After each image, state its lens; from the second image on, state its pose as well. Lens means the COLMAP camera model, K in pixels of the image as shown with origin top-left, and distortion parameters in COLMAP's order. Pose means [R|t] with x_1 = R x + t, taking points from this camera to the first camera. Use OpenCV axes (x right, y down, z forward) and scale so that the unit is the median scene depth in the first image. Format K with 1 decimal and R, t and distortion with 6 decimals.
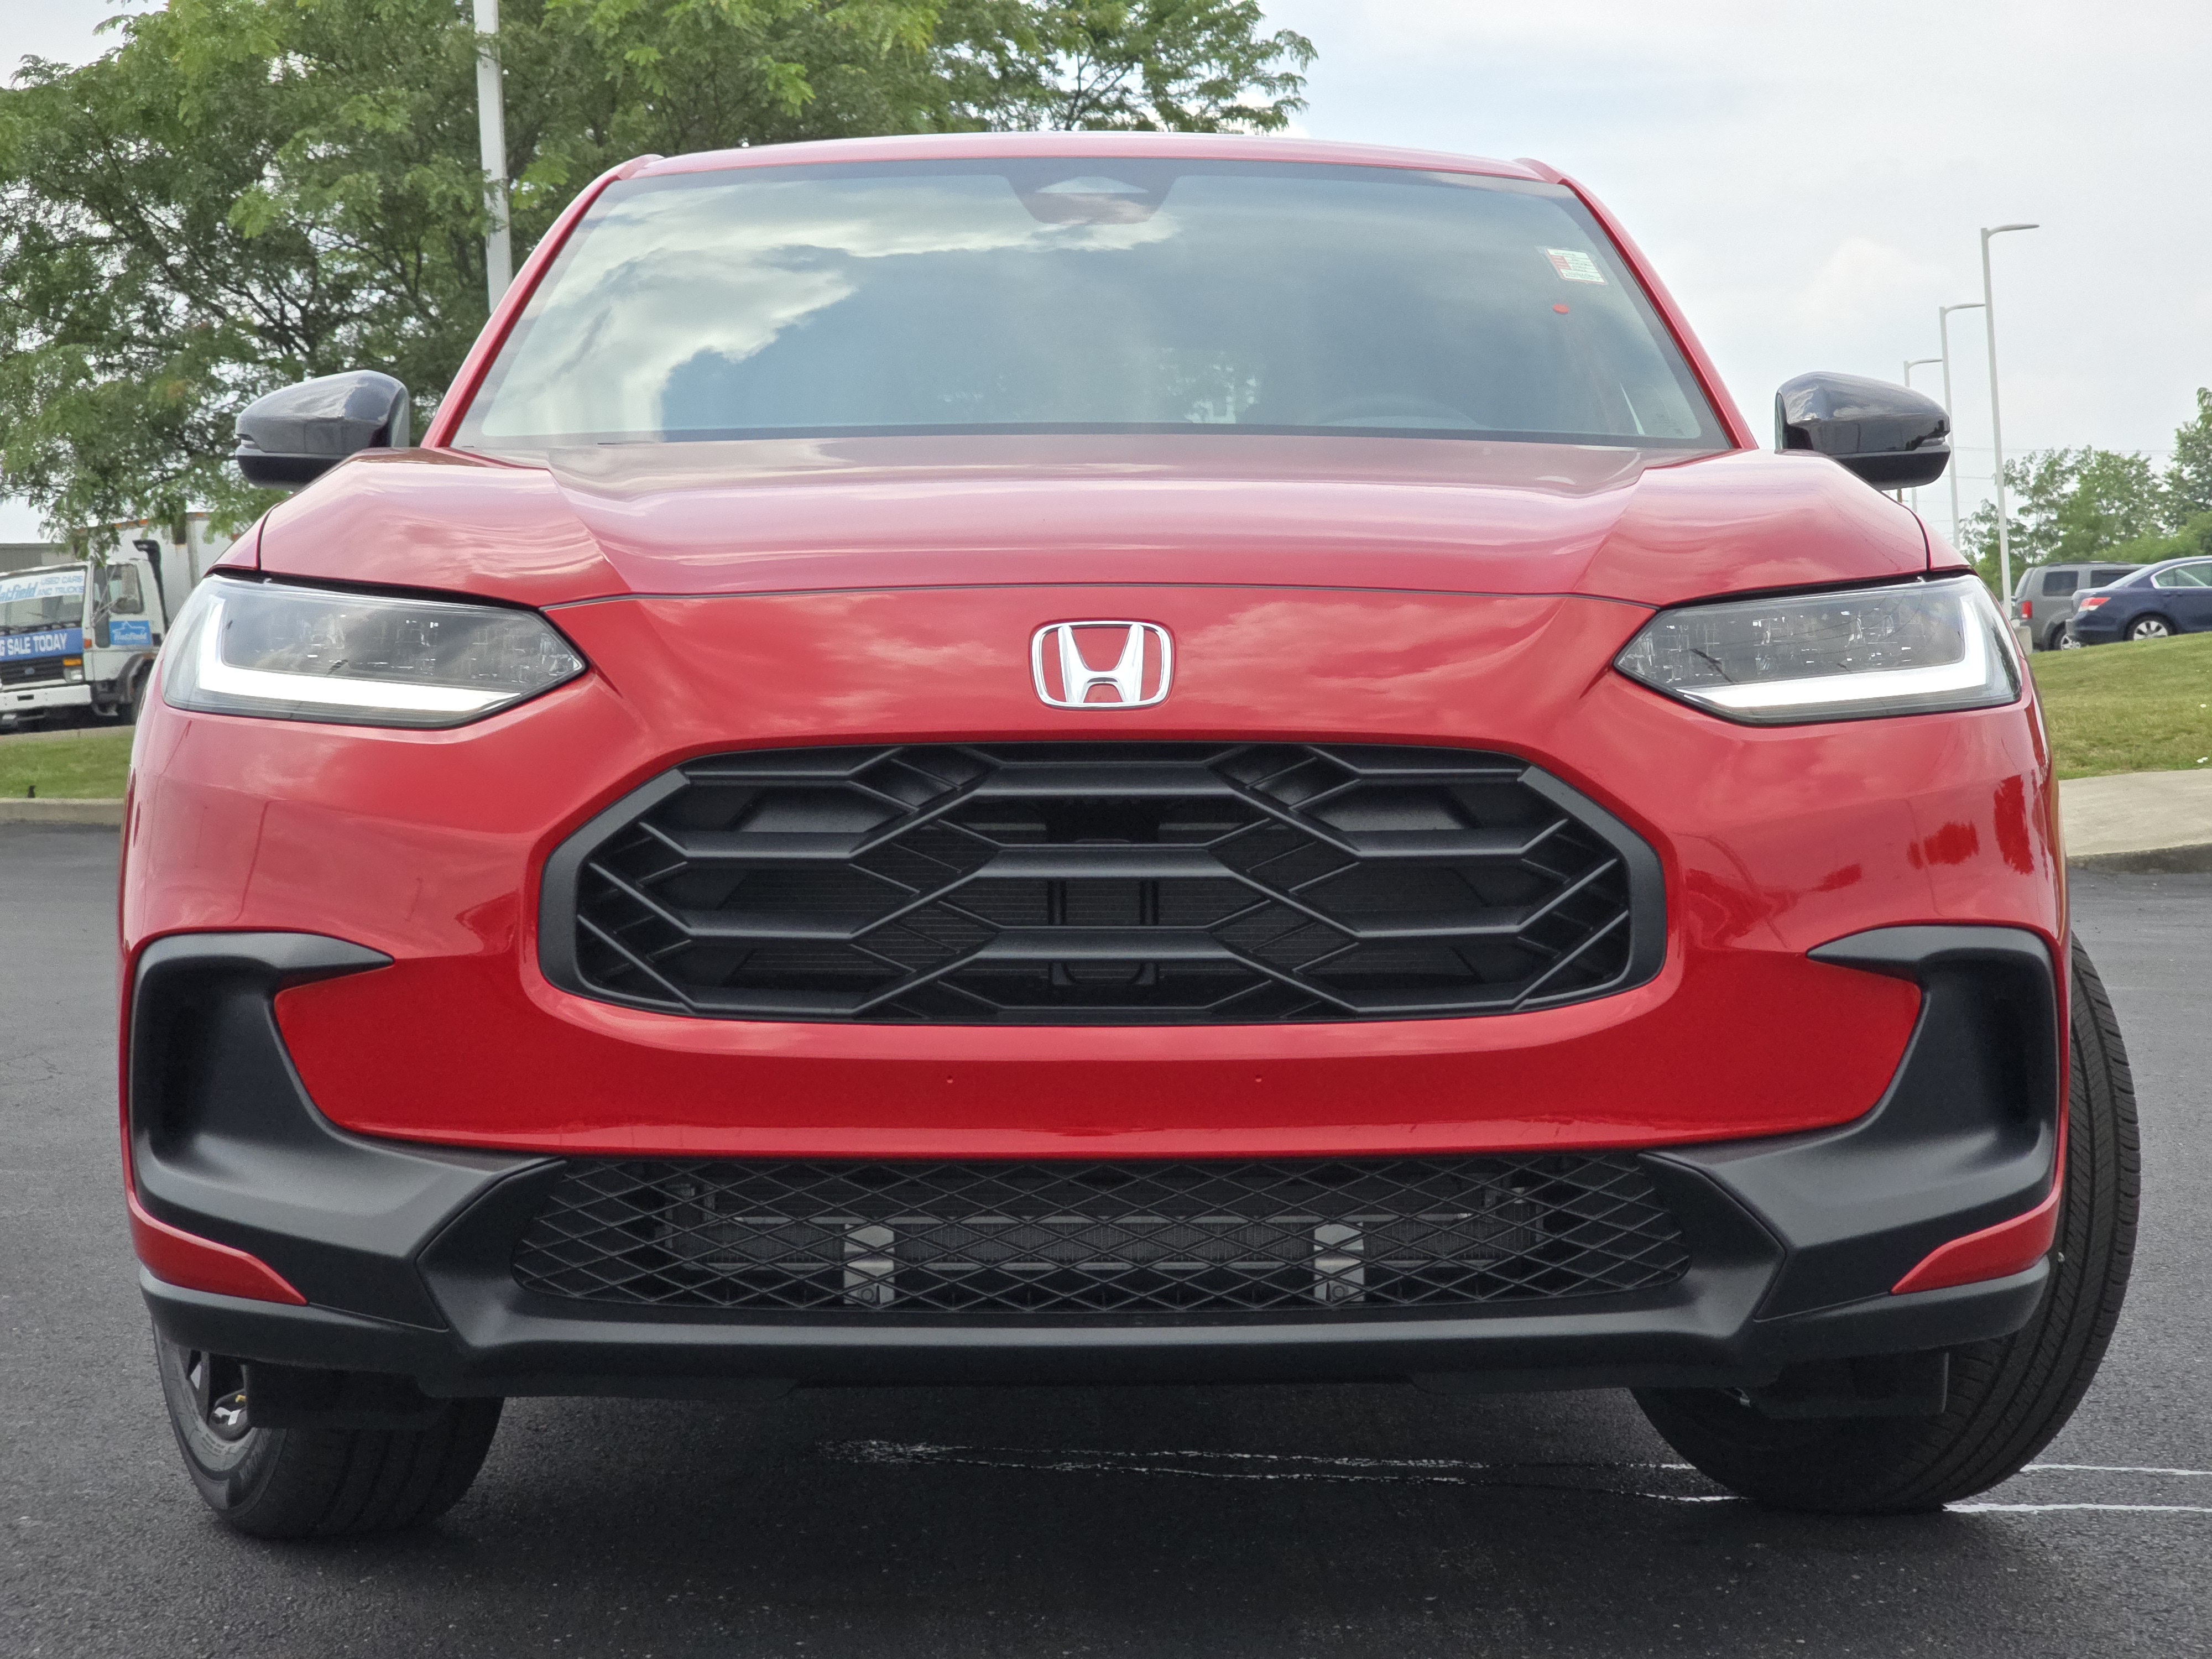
lens RADIAL K [[4532.6, 0, 1106.0], [0, 4532.6, 829.5], [0, 0, 1]] dist [-0.599689, 5.133145]
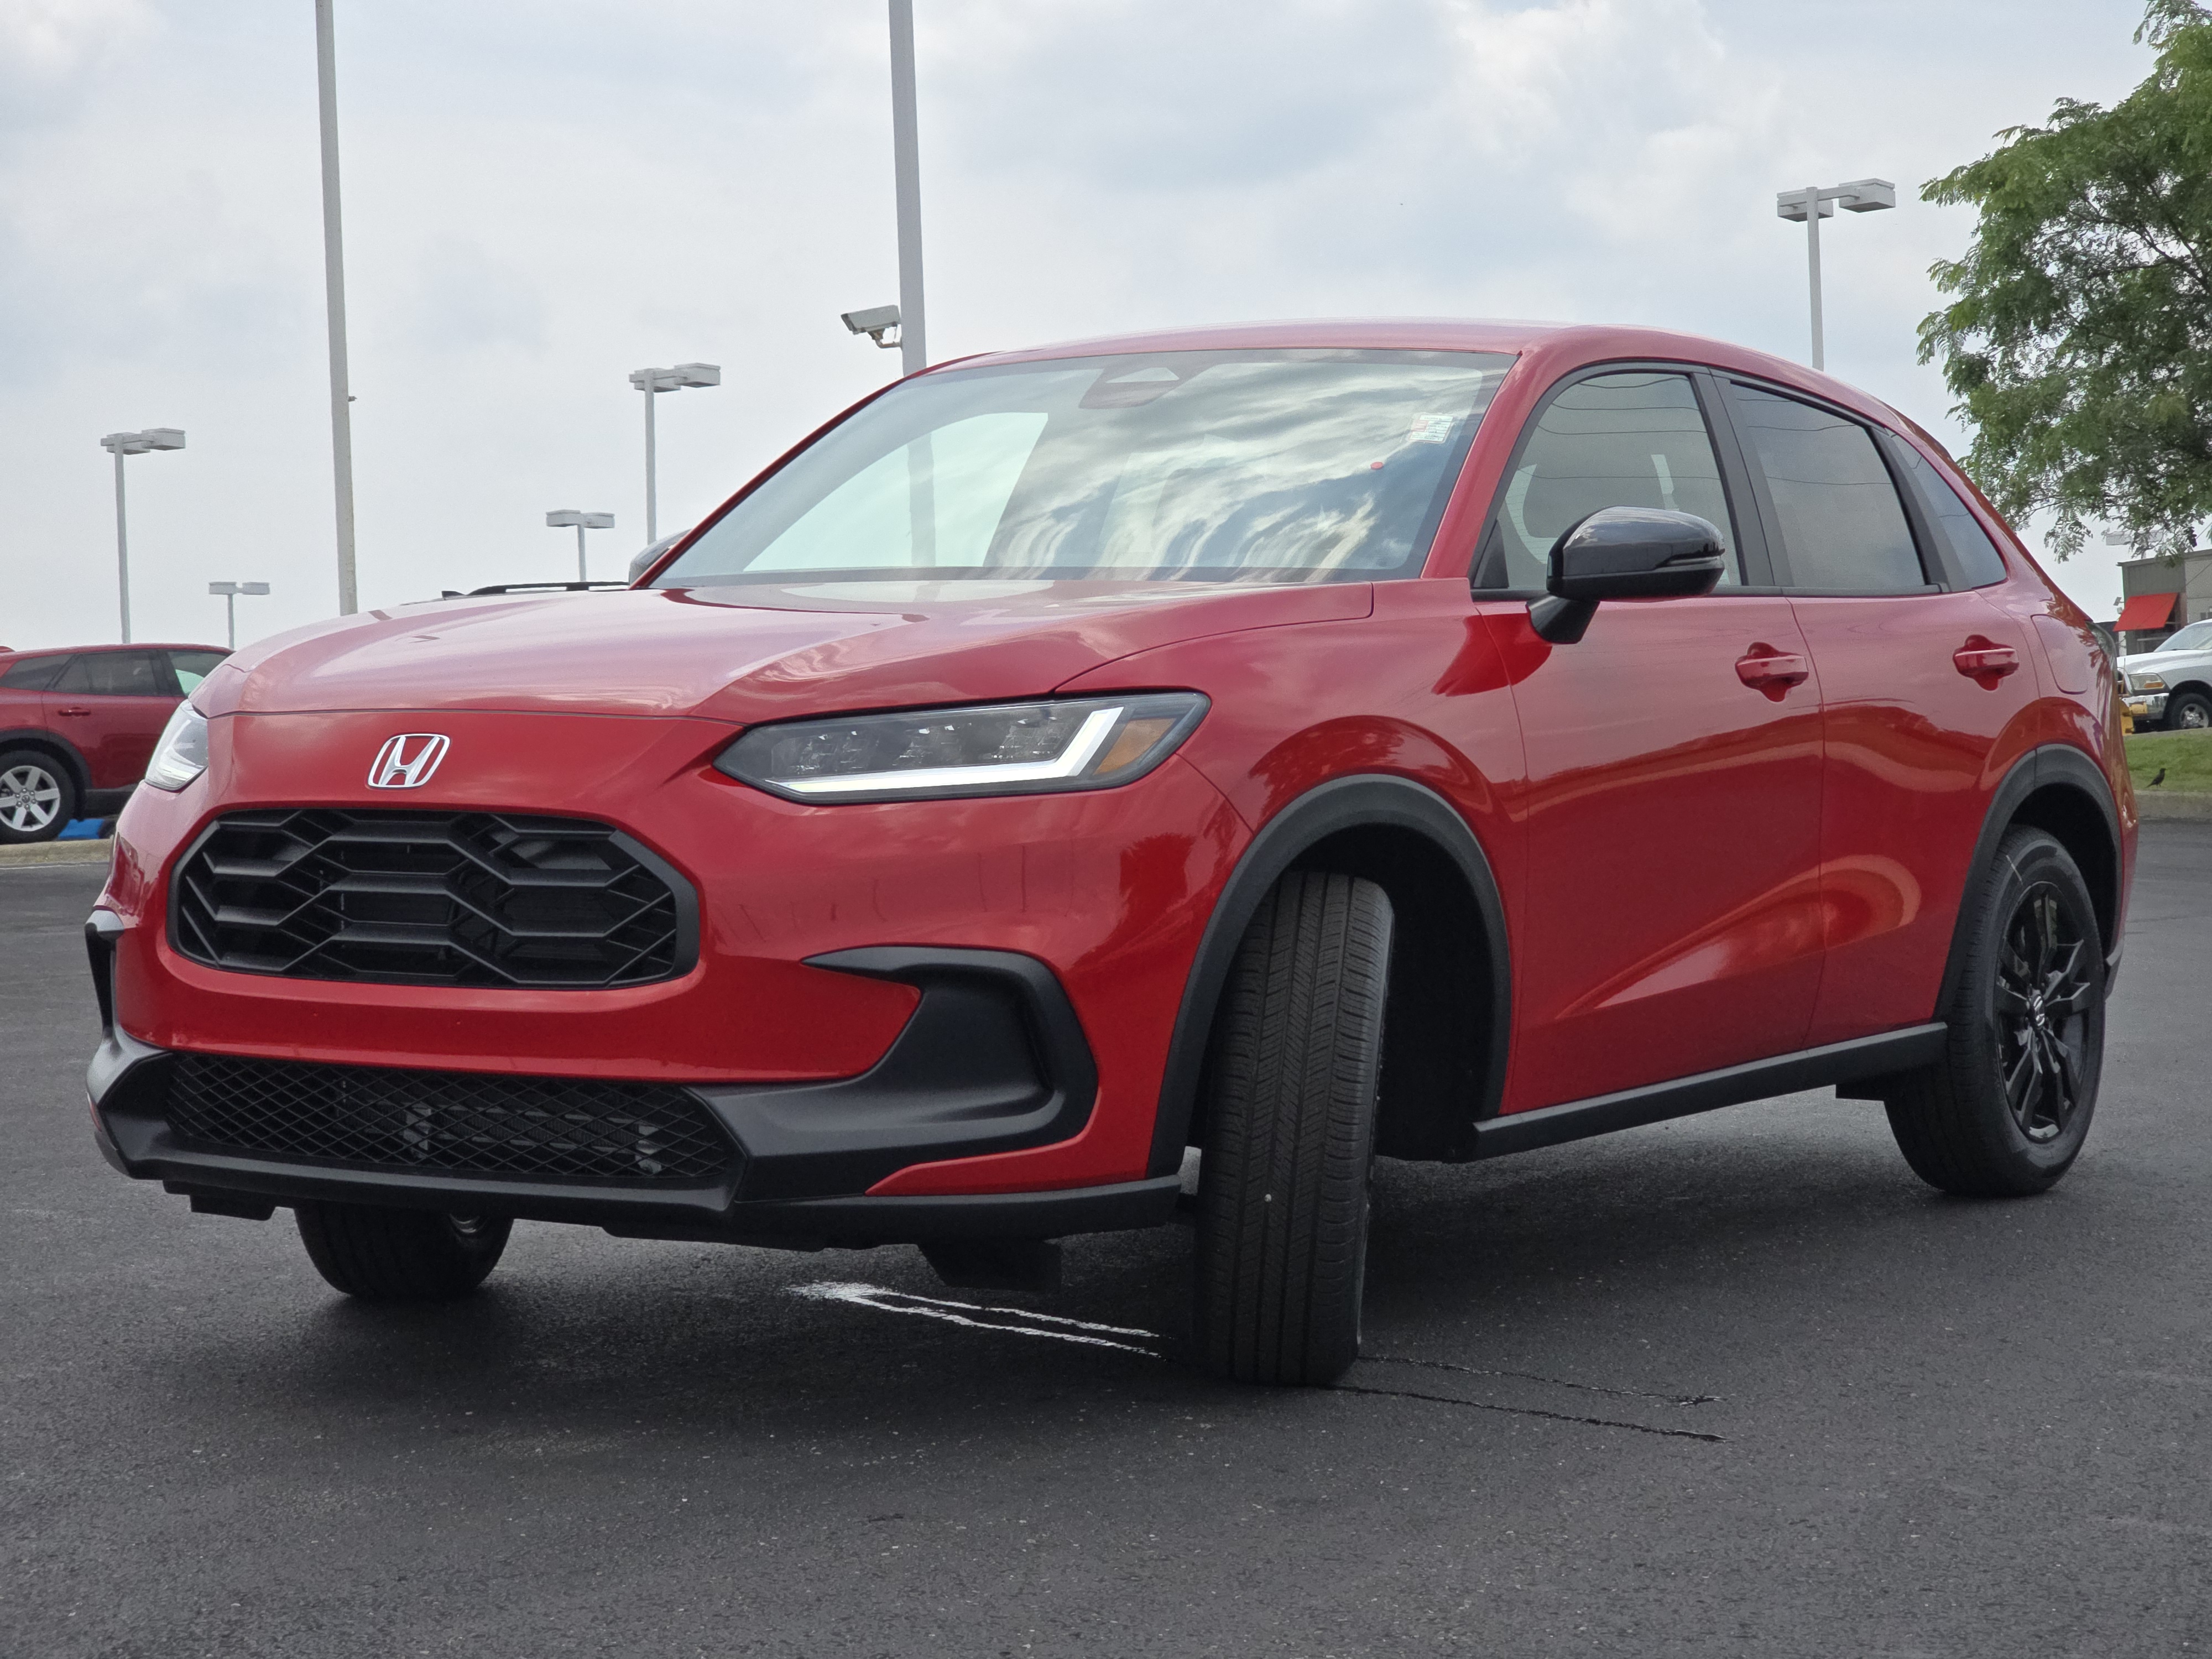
lens RADIAL K [[4532.6, 0, 1106.0], [0, 4532.6, 829.5], [0, 0, 1]] dist [-0.599689, 5.133145]
pose [[0.843573, 0.024172, -0.536470, 1.060230], [-0.021163, 0.999707, 0.011767, -0.035961], [0.536597, 0.001427, 0.843837, -0.213238]]
